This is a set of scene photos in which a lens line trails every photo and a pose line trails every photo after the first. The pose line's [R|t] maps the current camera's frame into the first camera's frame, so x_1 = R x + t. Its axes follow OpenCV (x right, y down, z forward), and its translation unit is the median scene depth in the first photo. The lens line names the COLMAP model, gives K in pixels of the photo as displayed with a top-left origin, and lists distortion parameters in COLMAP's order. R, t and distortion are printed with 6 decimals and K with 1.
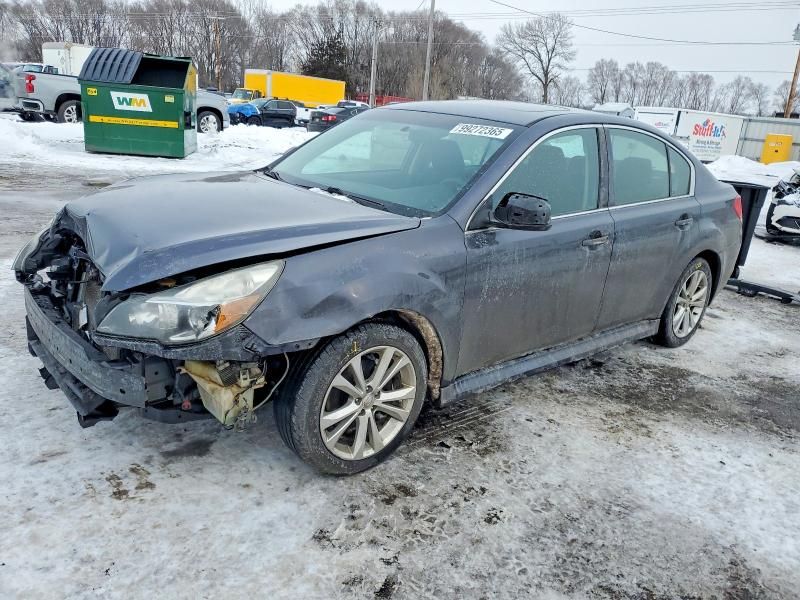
lens RADIAL K [[613.5, 0, 407.0], [0, 613.5, 300.6], [0, 0, 1]] dist [0.016425, 0.004015]
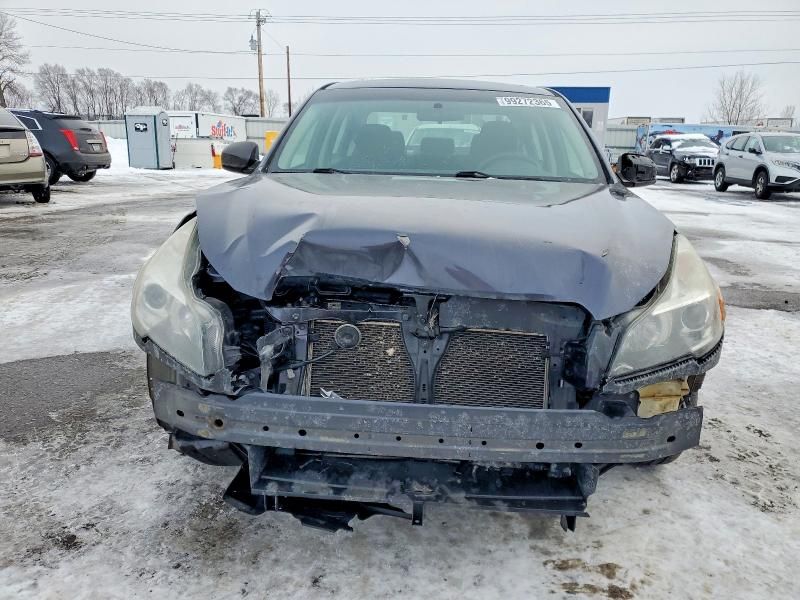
lens RADIAL K [[613.5, 0, 407.0], [0, 613.5, 300.6], [0, 0, 1]] dist [0.016425, 0.004015]
pose [[0.704194, -0.241526, 0.667664, -0.945731], [0.248141, 0.964783, 0.087291, -0.125697], [-0.665234, 0.104204, 0.739327, 0.545997]]
